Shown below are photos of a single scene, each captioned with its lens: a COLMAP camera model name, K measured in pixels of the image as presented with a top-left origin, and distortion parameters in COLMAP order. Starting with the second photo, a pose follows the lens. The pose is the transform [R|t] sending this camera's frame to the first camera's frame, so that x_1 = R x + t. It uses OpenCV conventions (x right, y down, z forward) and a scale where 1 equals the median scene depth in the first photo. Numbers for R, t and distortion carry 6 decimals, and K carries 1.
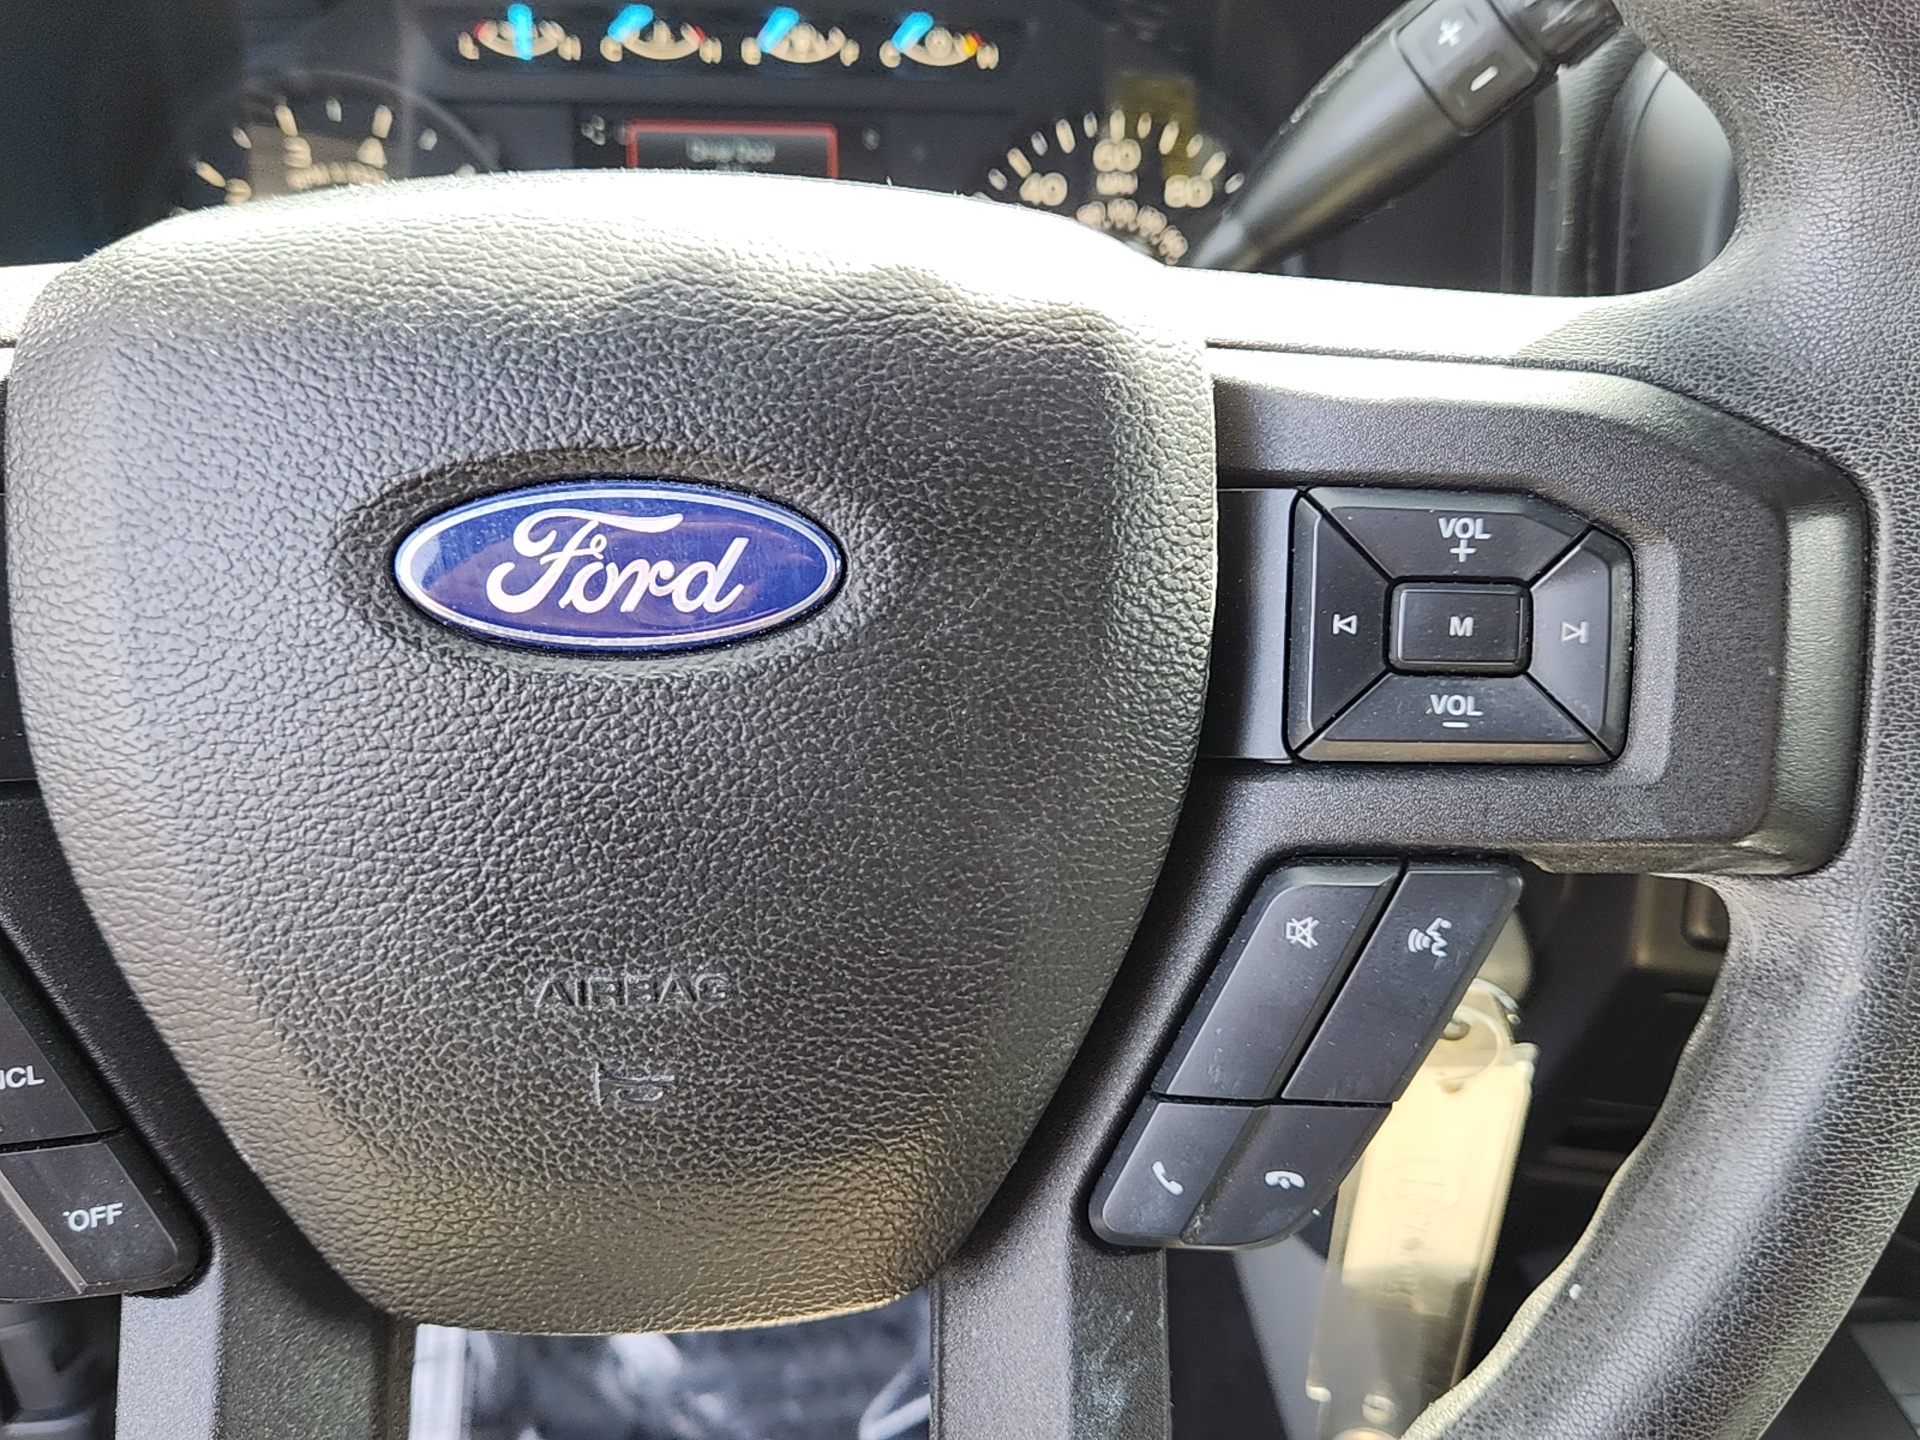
lens RADIAL K [[1695.8, 0, 961.4], [0, 1695.8, 718.1], [0, 0, 1]] dist [0.082718, -0.122169]
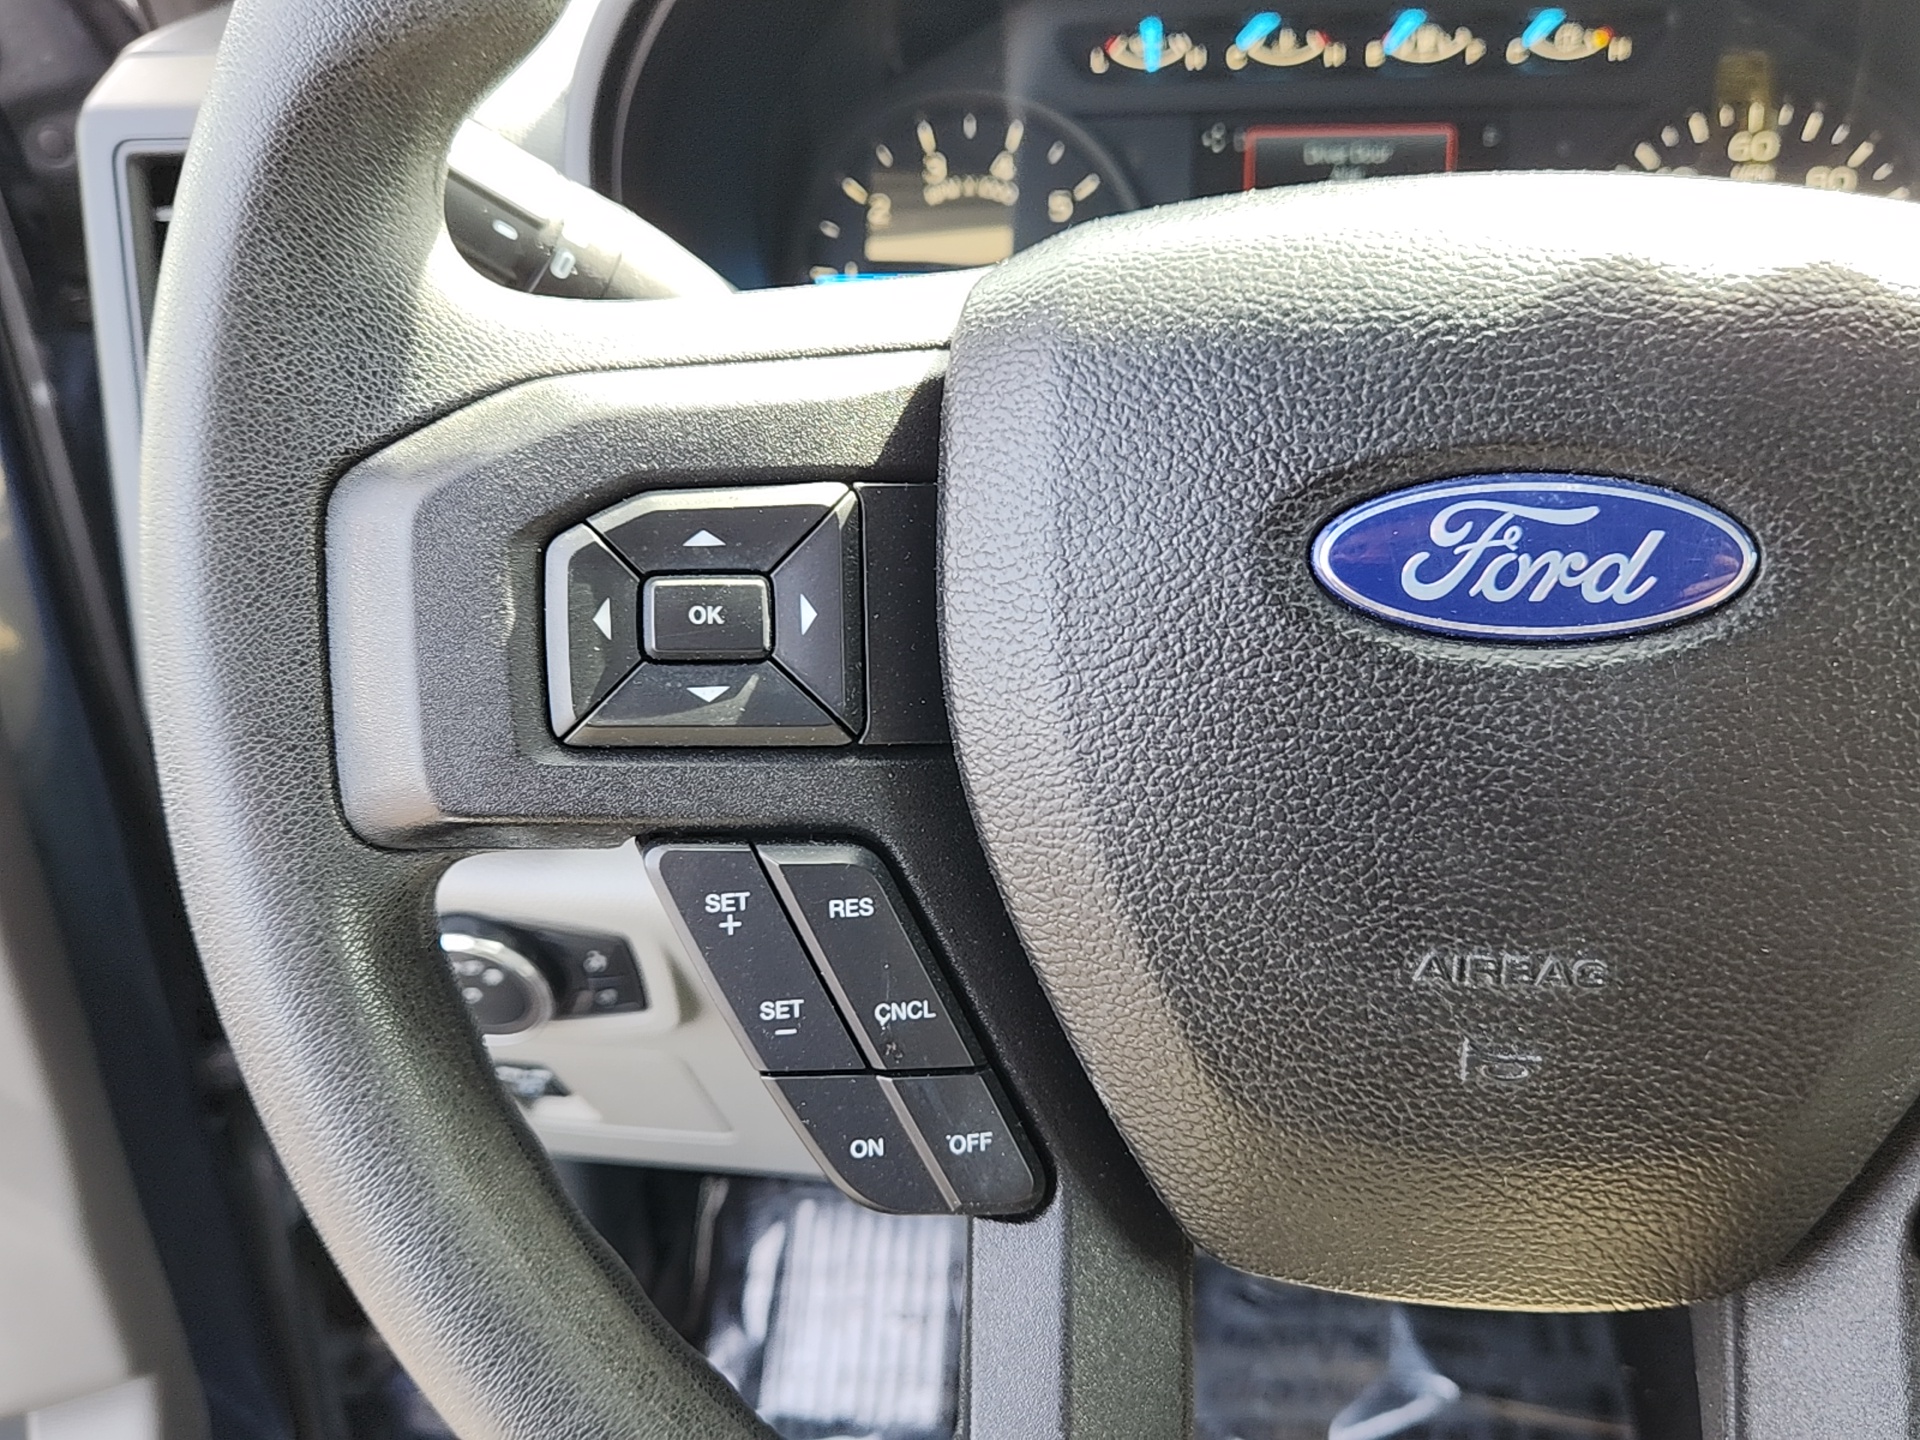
lens RADIAL K [[1695.8, 0, 988.3], [0, 1695.8, 720.9], [0, 0, 1]] dist [0.082718, -0.122169]
pose [[0.981837, 0.037564, -0.185970, -0.318514], [-0.037566, 0.999288, 0.003515, 0.017792], [0.185969, 0.003535, 0.982549, -0.072354]]
